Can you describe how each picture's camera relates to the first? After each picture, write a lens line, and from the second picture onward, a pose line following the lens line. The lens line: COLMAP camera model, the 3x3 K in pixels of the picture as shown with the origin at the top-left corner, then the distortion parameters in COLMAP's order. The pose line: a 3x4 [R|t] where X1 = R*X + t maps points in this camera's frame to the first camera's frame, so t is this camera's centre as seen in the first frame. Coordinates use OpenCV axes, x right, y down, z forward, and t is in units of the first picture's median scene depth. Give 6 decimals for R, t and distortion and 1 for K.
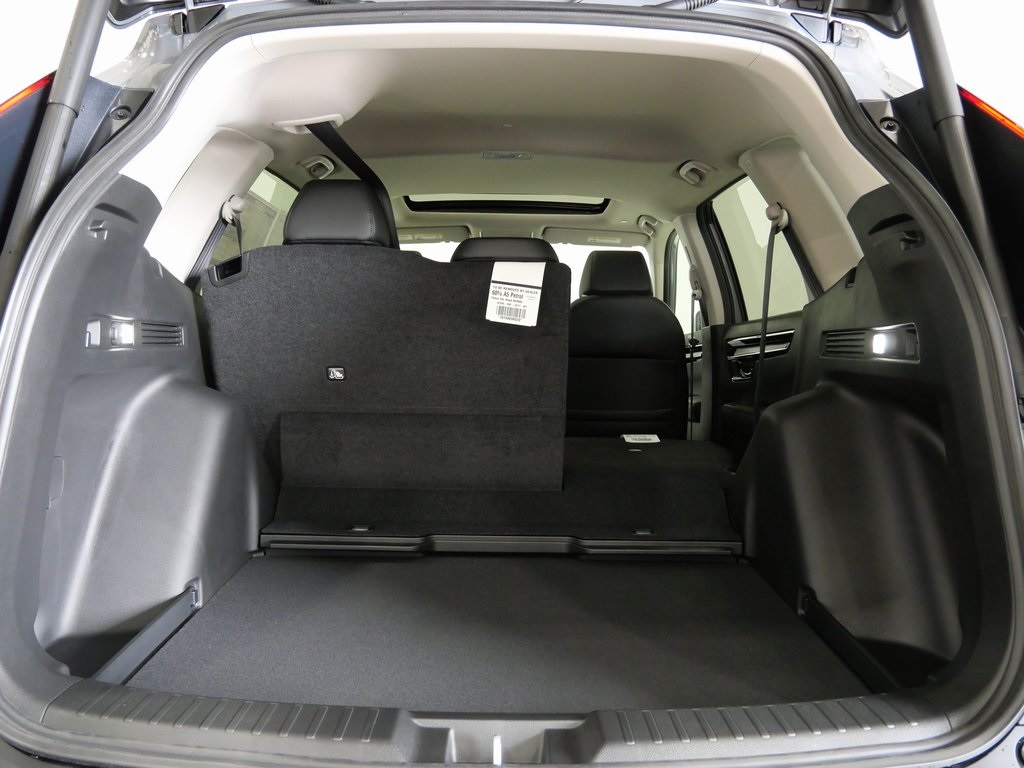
lens RADIAL K [[784.8, 0, 509.1], [0, 784.8, 383.8], [0, 0, 1]] dist [-0.007187, -0.001324]
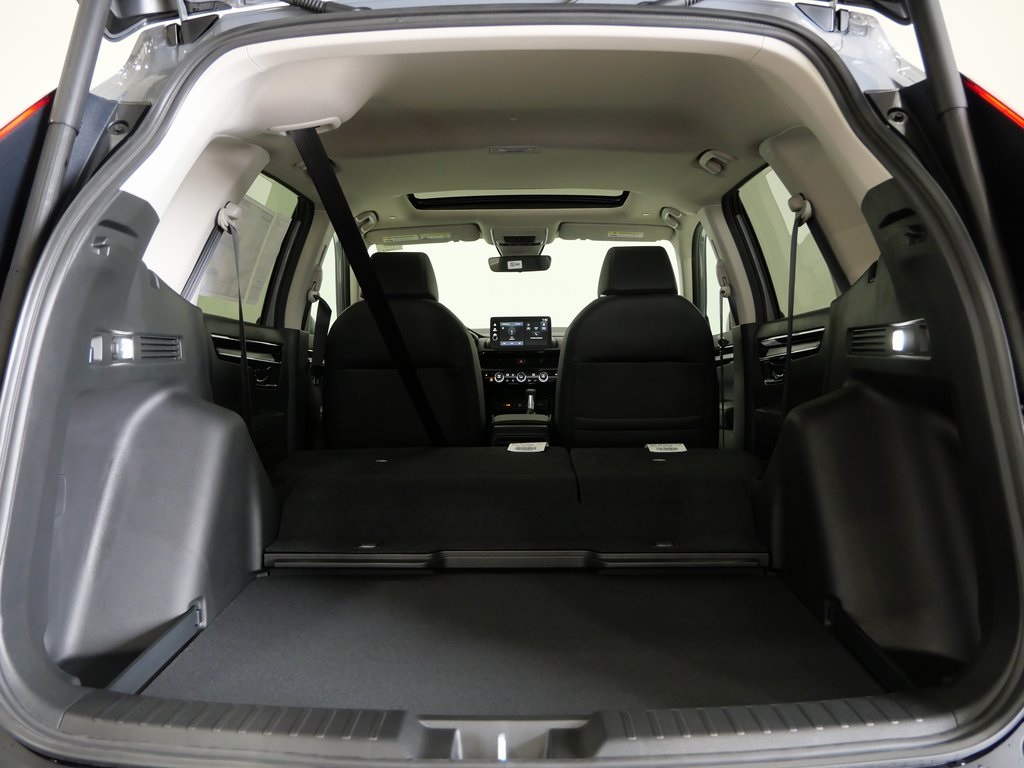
lens RADIAL K [[893.9, 0, 510.7], [0, 893.9, 386.4], [0, 0, 1]] dist [0.007019, -0.003862]
pose [[0.999331, -0.022235, -0.029036, 0.028042], [0.021952, 0.999709, -0.010041, 0.006210], [0.029251, 0.009397, 0.999528, -0.116602]]
